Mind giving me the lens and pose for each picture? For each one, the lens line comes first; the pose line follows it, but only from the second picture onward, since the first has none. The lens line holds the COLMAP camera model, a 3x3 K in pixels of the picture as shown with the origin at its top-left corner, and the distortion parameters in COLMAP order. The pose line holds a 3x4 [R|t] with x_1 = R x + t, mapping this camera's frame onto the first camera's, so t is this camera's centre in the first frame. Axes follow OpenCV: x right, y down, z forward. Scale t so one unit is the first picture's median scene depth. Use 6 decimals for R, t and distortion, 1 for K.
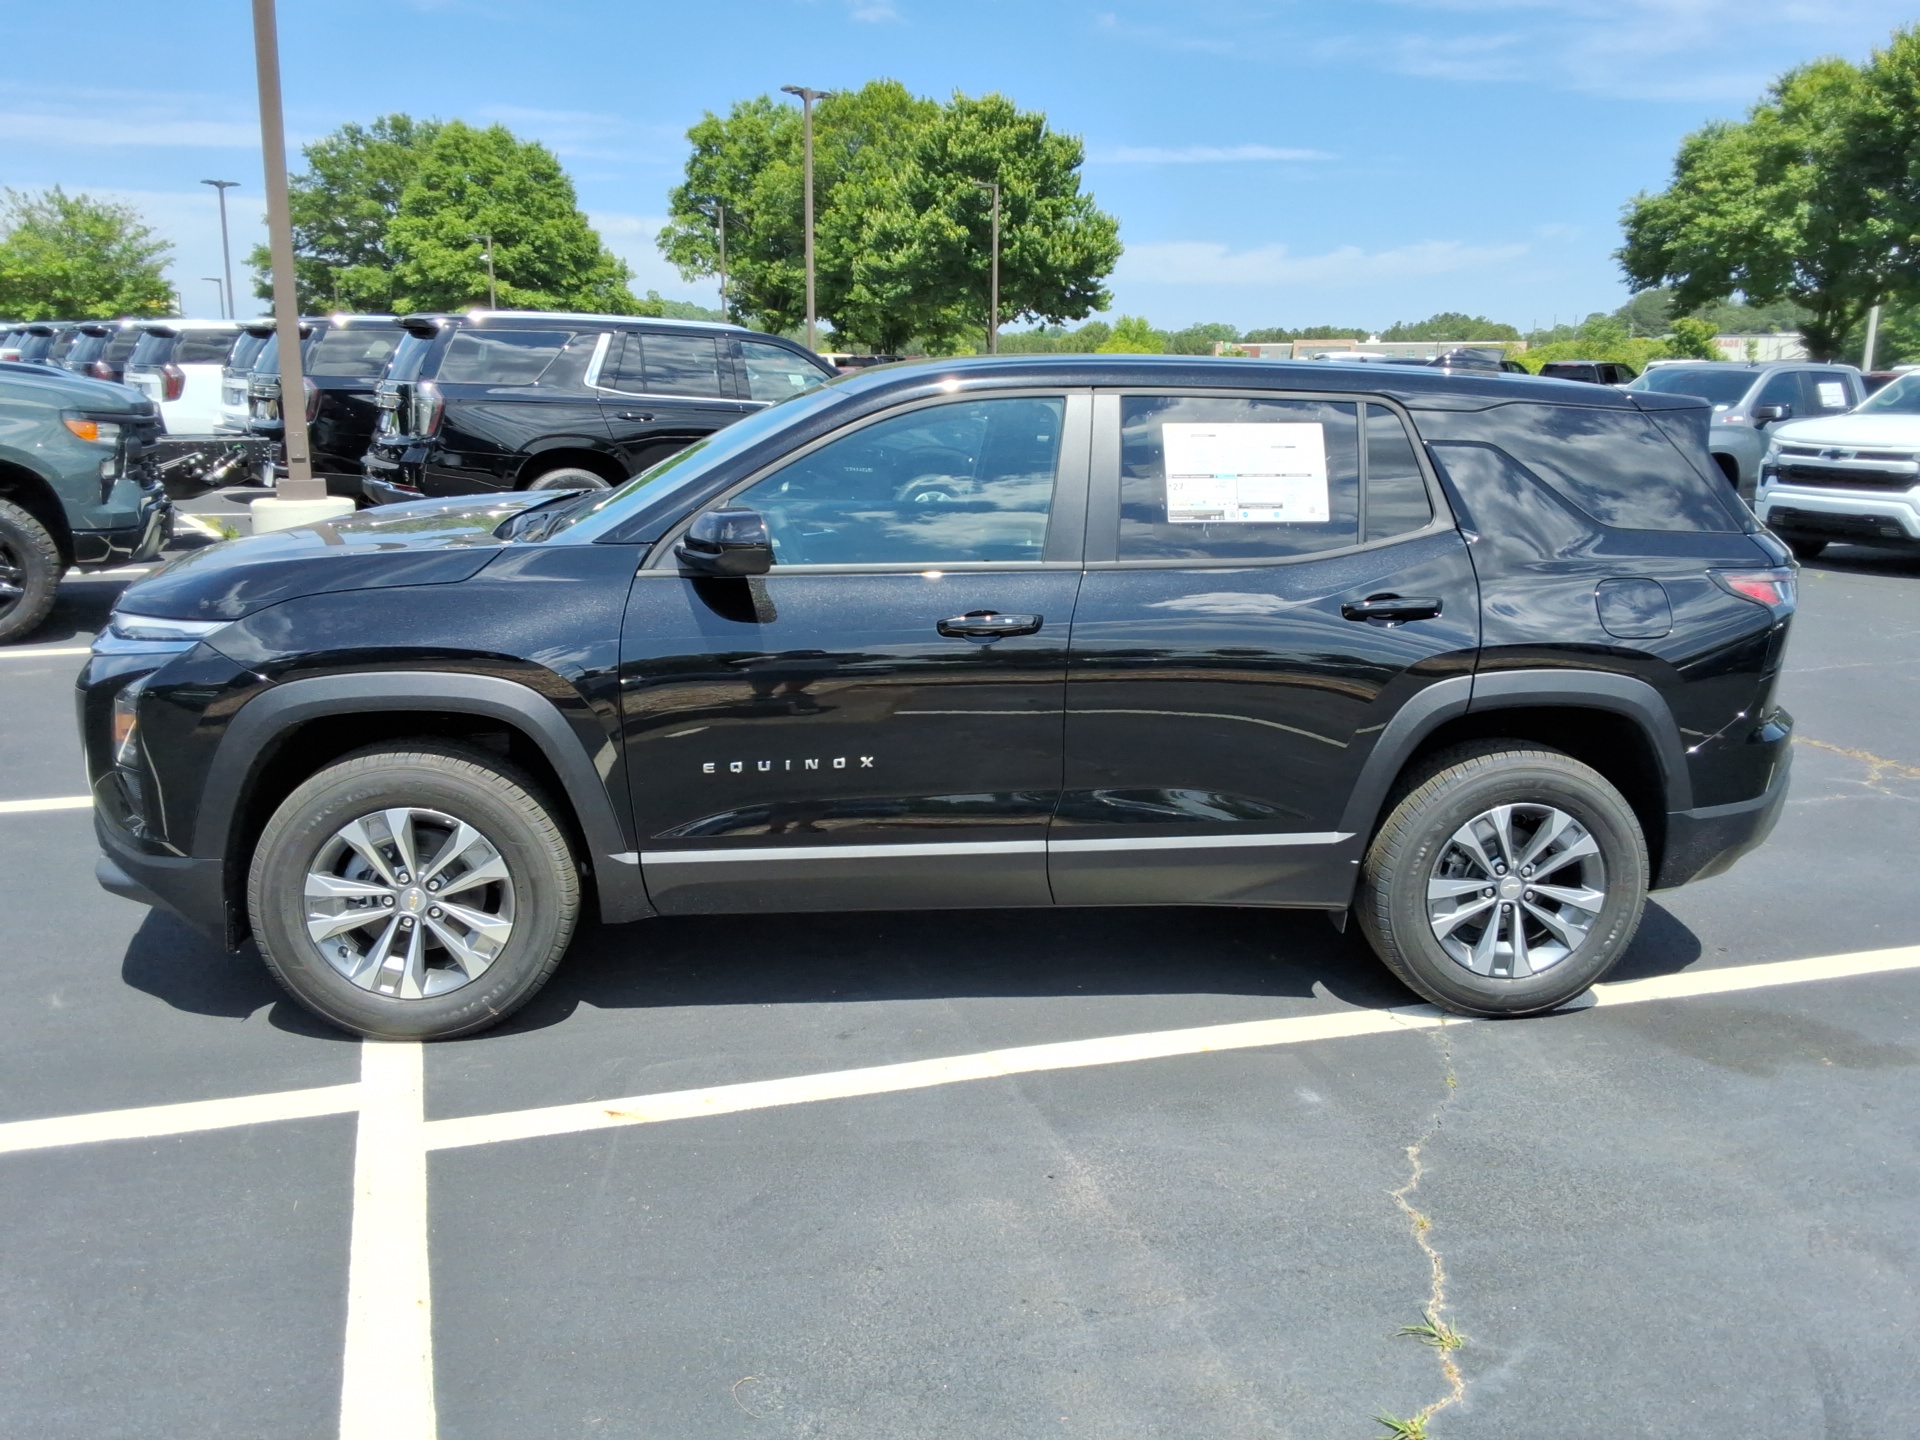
lens RADIAL K [[1554.8, 0, 970.3], [0, 1554.8, 685.5], [0, 0, 1]] dist [0.093592, -0.149918]
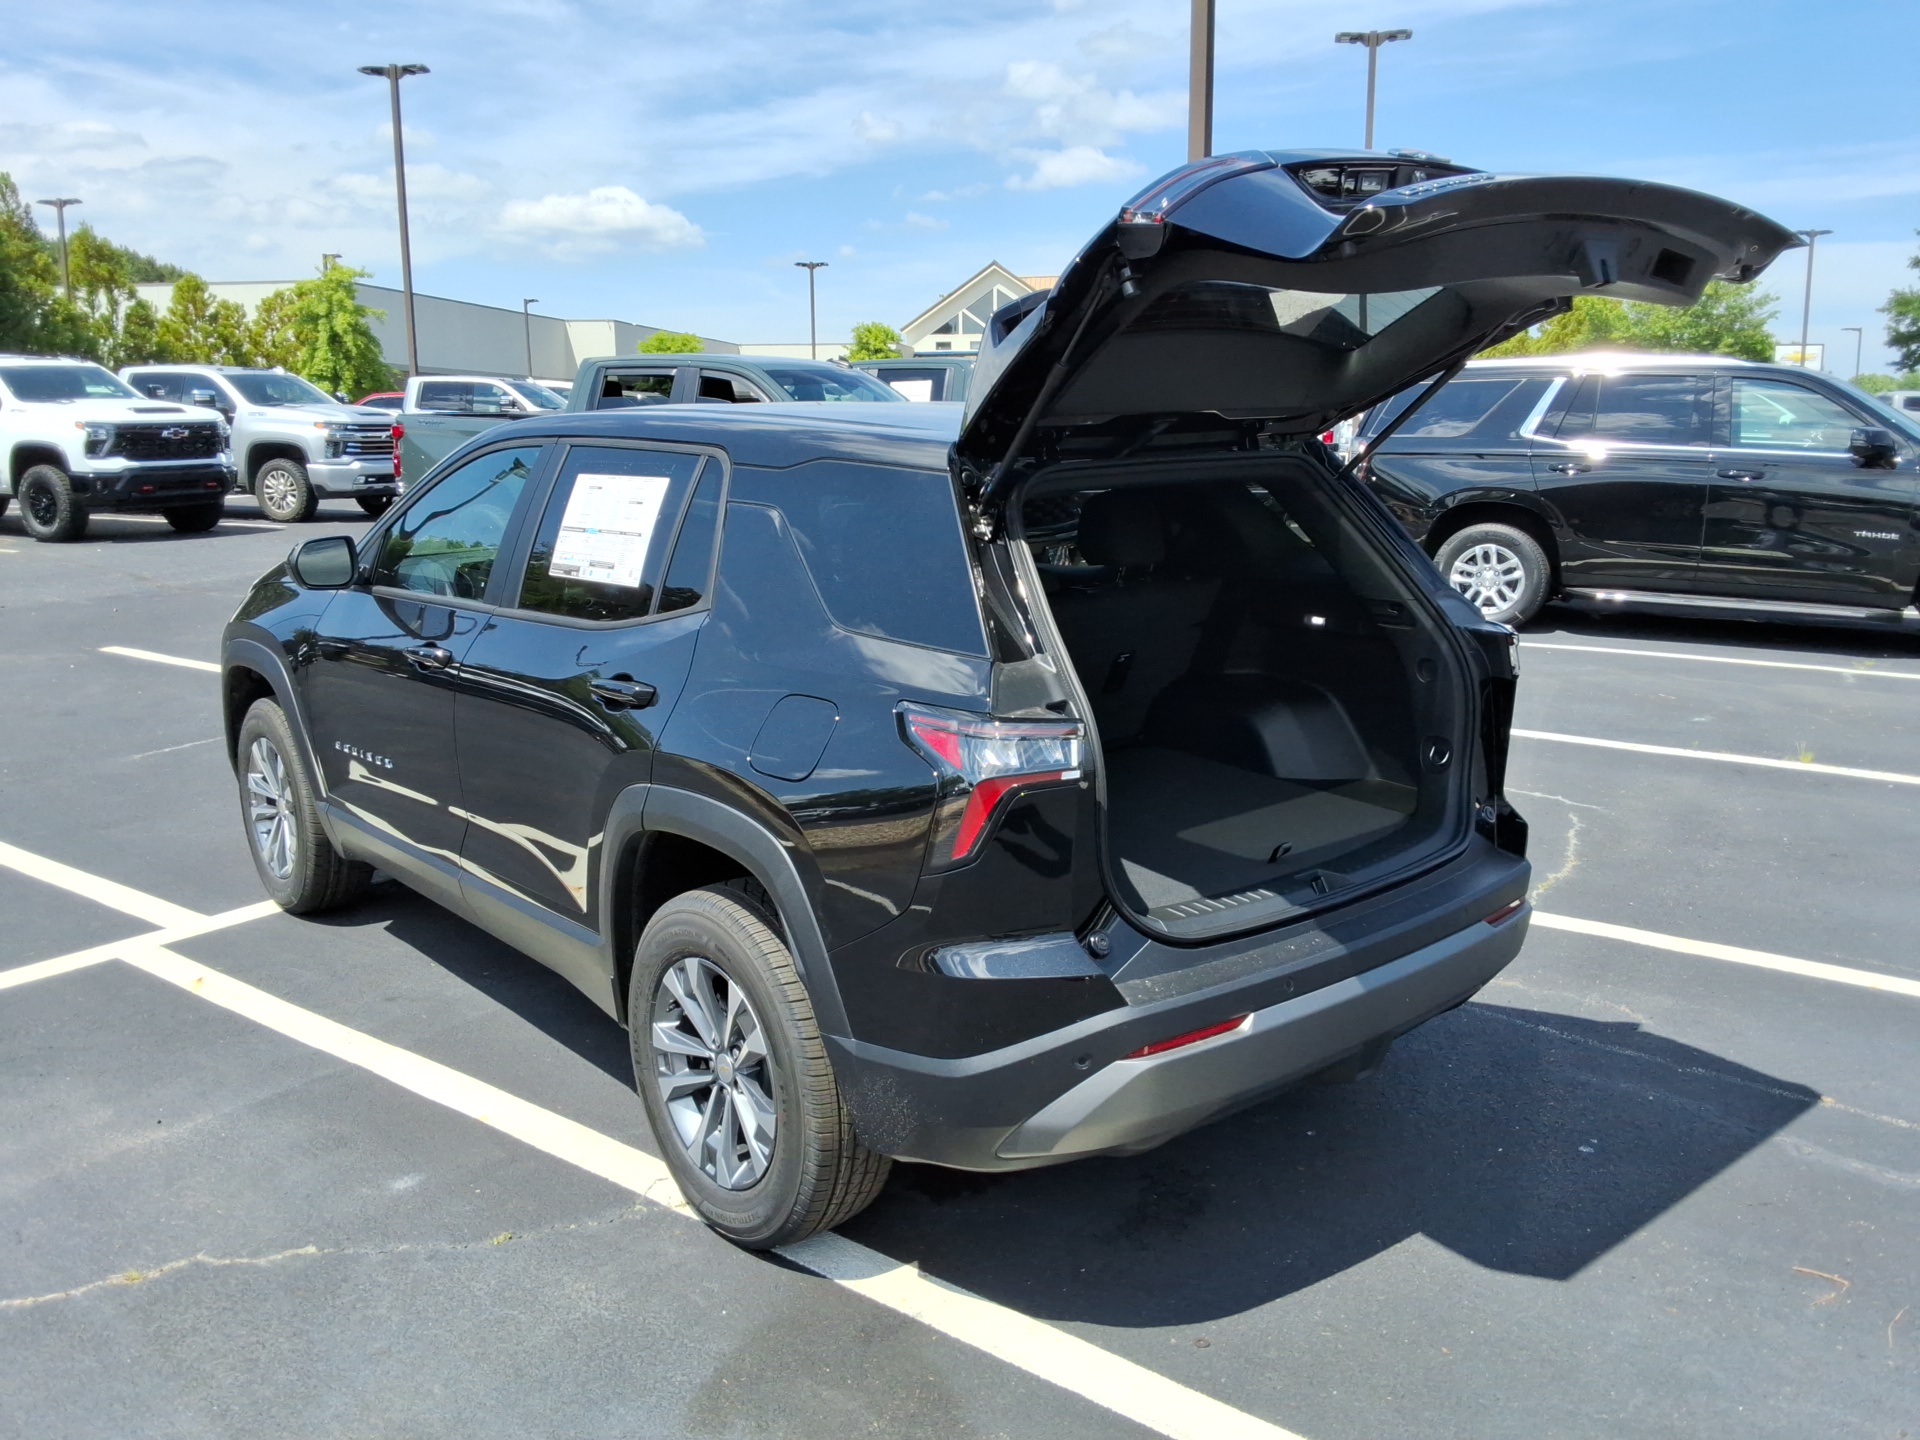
lens RADIAL K [[1554.8, 0, 1014.5], [0, 1554.8, 697.4], [0, 0, 1]] dist [0.093592, -0.149918]
pose [[0.564244, 0.128066, -0.815615, 1.058158], [-0.148019, 0.987581, 0.052668, -0.119679], [0.812231, 0.091009, 0.576193, 0.656271]]
